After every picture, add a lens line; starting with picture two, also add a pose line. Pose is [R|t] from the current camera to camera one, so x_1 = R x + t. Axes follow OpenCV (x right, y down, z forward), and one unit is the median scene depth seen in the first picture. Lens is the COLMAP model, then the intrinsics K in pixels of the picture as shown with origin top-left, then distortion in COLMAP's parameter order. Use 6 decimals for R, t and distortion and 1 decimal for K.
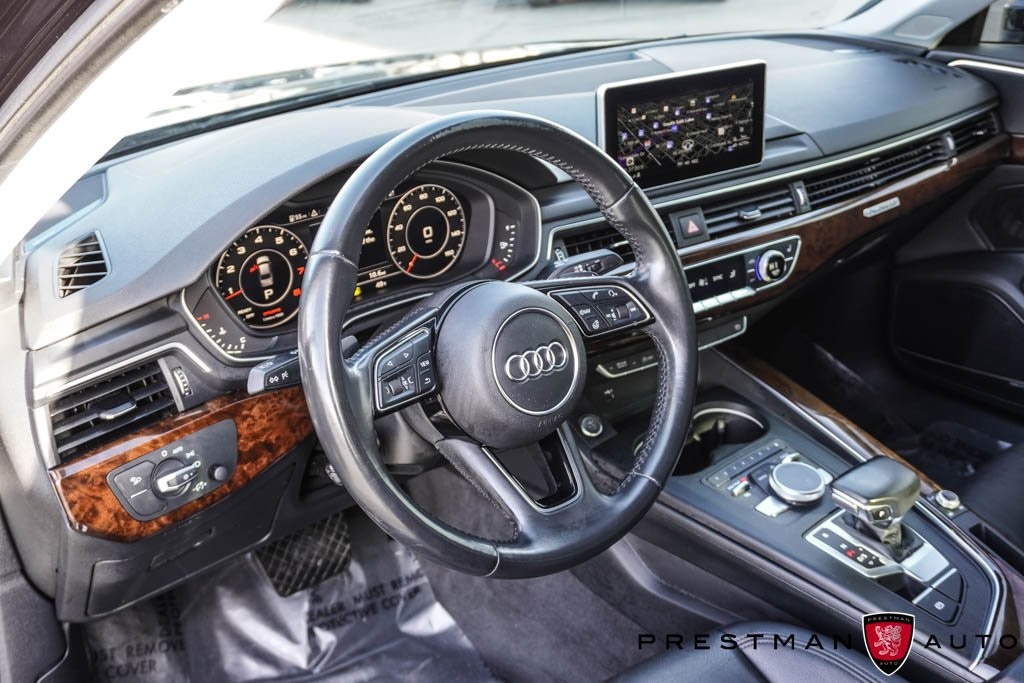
lens RADIAL K [[1058.5, 0, 511.6], [0, 1058.5, 347.2], [0, 0, 1]] dist [0.003157, 0.000000]
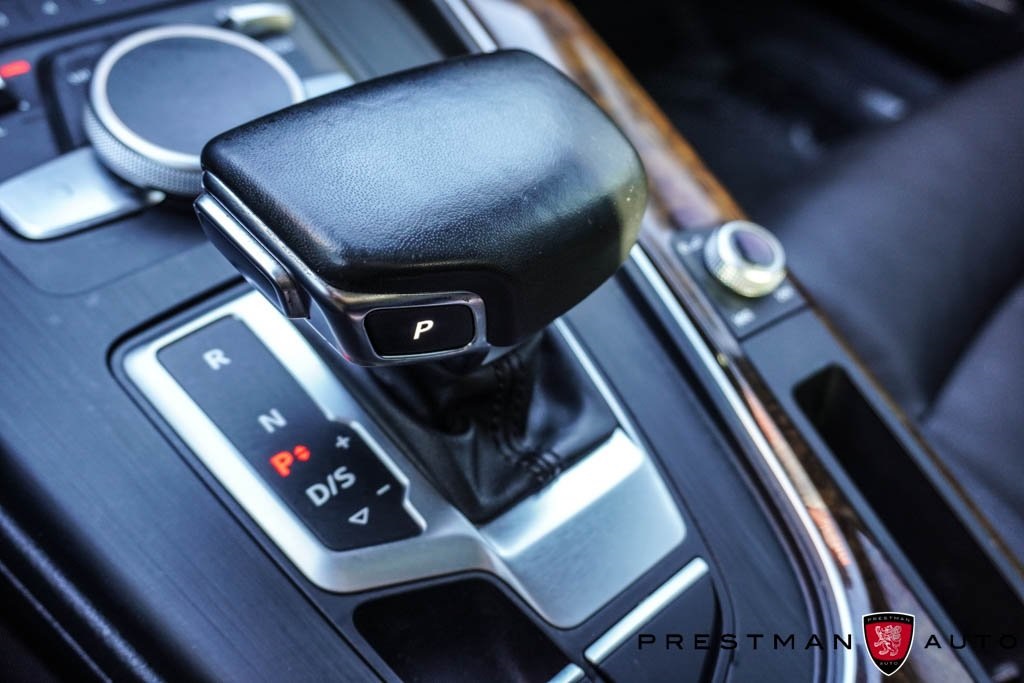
lens RADIAL K [[1058.5, 0, 513.3], [0, 1058.5, 342.6], [0, 0, 1]] dist [0.003157, 0.000000]
pose [[0.975492, 0.104992, 0.193371, 0.315309], [-0.165804, 0.928486, 0.332300, 0.086532], [-0.144653, -0.356218, 0.923138, 0.779376]]
